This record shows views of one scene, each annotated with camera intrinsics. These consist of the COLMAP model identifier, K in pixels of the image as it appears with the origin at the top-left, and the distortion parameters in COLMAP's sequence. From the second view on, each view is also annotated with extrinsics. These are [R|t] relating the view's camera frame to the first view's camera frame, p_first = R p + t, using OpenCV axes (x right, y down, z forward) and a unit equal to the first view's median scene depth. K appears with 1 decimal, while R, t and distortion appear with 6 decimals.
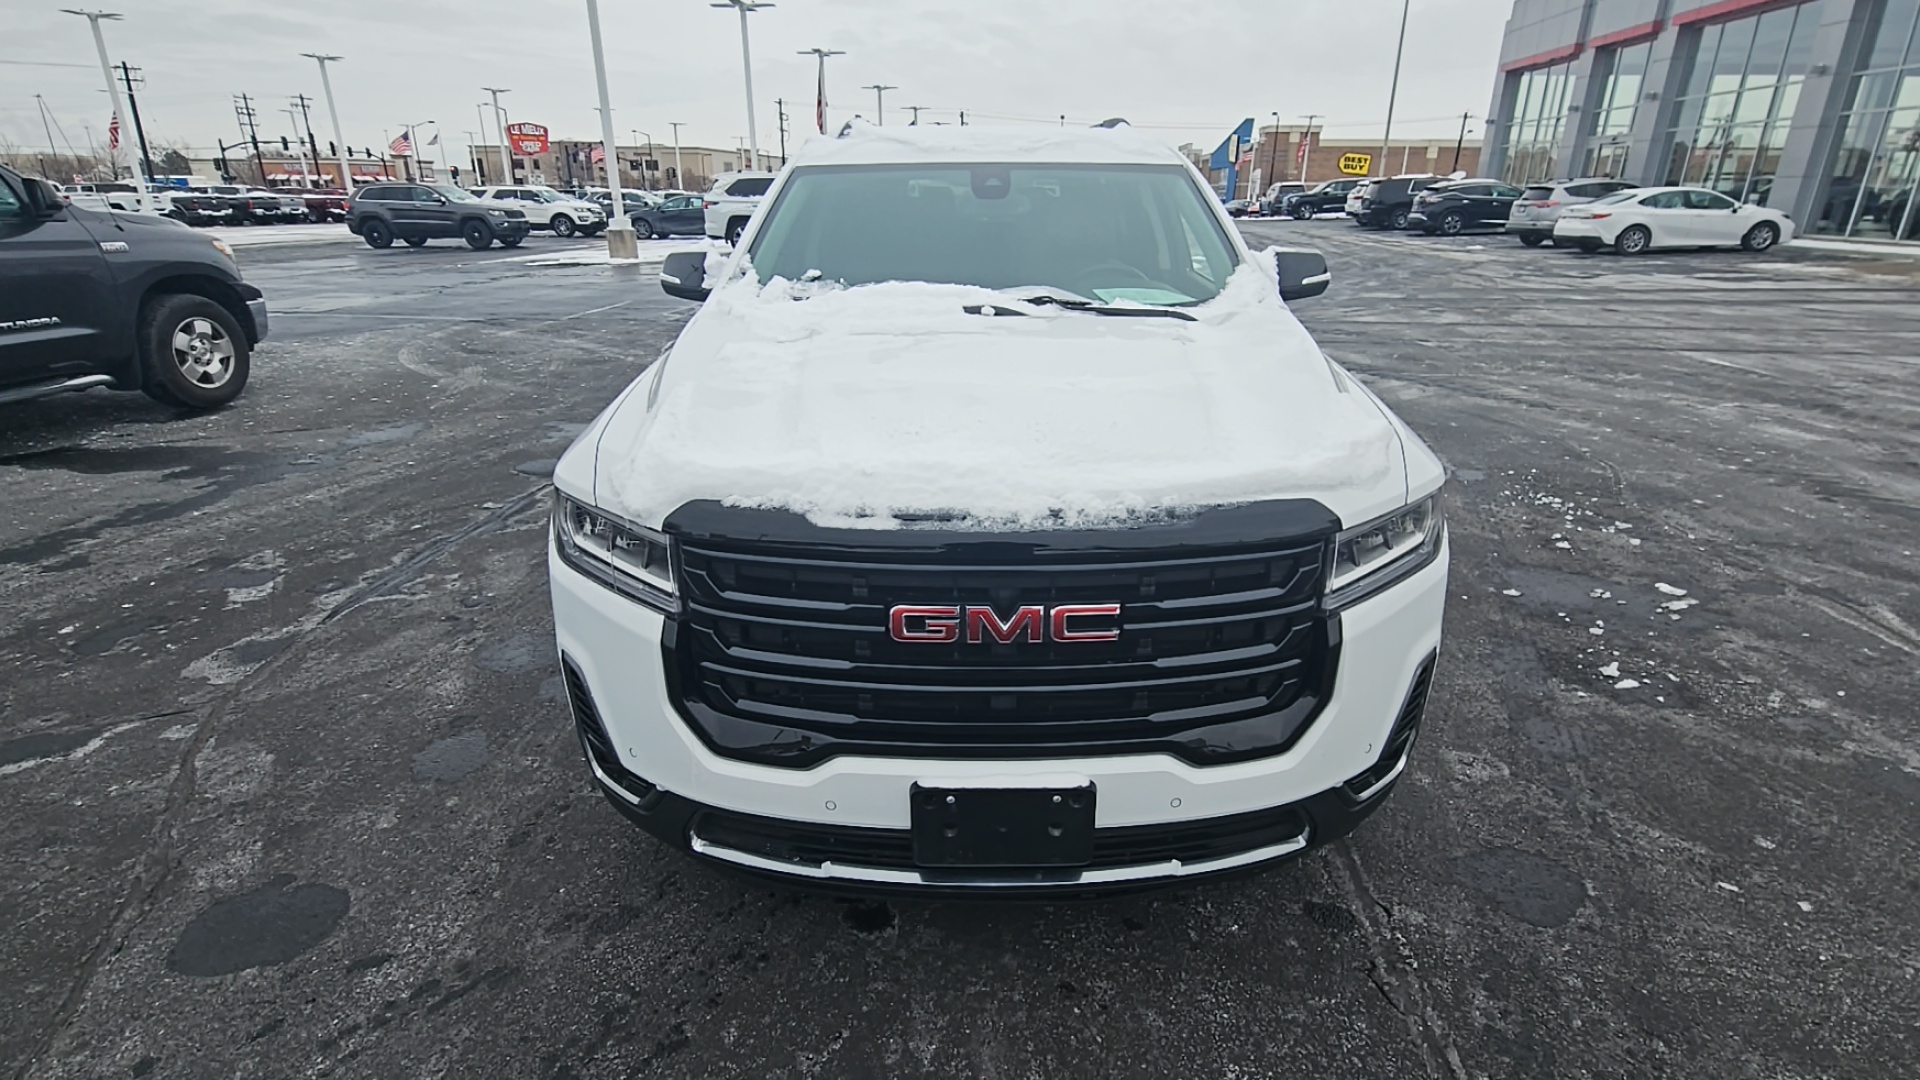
lens RADIAL K [[917.9, 0, 991.1], [0, 917.9, 533.1], [0, 0, 1]] dist [0.006958, -0.005344]
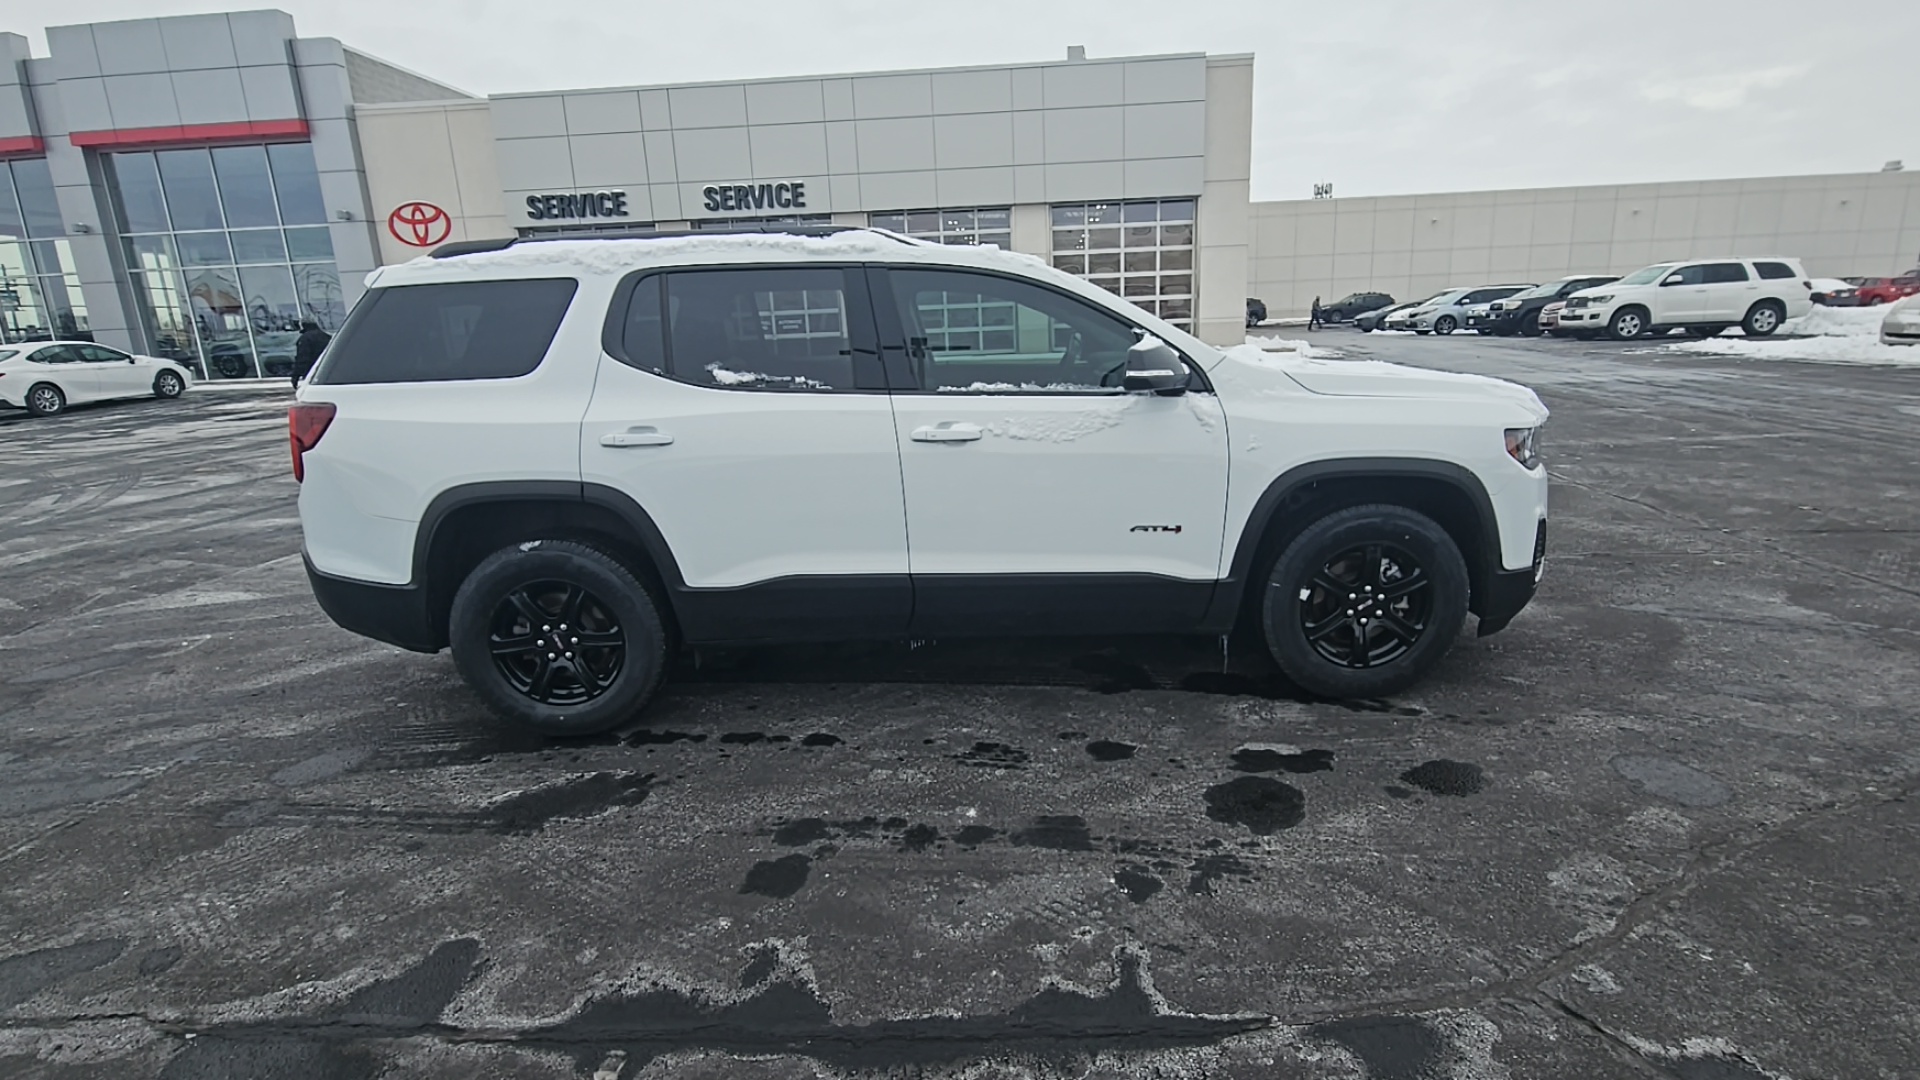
lens RADIAL K [[917.9, 0, 973.8], [0, 917.9, 533.3], [0, 0, 1]] dist [0.006958, -0.005344]
pose [[-0.006691, -0.236534, 0.971600, -1.263832], [0.385239, 0.896016, 0.220786, -0.382918], [-0.922792, 0.375776, 0.085127, 1.056944]]
